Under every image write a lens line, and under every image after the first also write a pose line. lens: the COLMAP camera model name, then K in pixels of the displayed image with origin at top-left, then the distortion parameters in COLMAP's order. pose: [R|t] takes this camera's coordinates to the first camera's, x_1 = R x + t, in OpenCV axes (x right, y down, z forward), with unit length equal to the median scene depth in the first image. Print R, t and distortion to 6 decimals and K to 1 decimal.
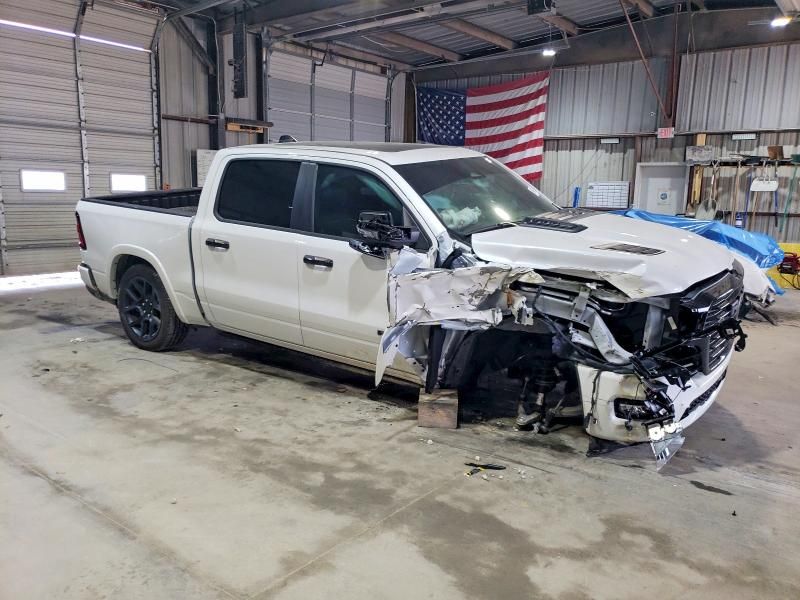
lens RADIAL K [[653.3, 0, 400.0], [0, 653.3, 303.7], [0, 0, 1]] dist [-0.015177, 0.015937]
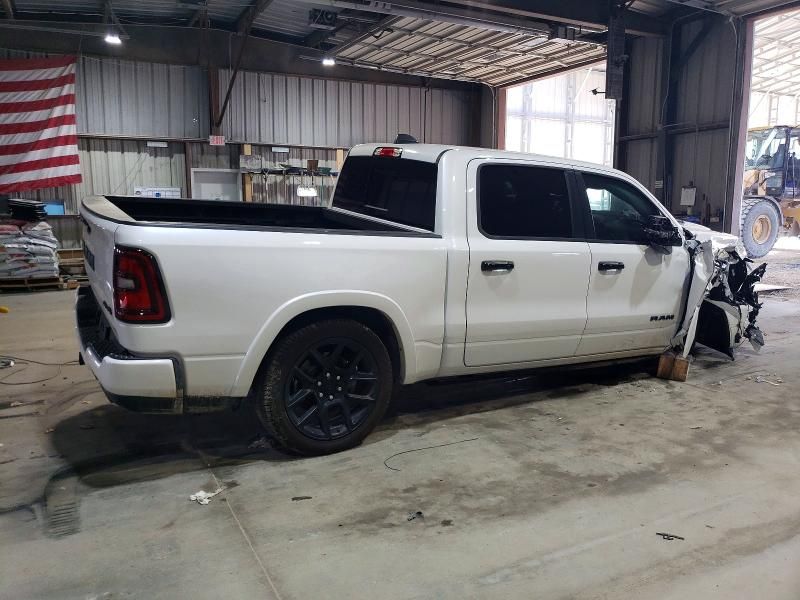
lens RADIAL K [[653.3, 0, 393.7], [0, 653.3, 298.0], [0, 0, 1]] dist [-0.015177, 0.015937]
pose [[0.392910, -0.147242, 0.907712, -0.963814], [0.159847, 0.983006, 0.090265, -0.130371], [-0.905578, 0.109629, 0.409769, 0.702748]]
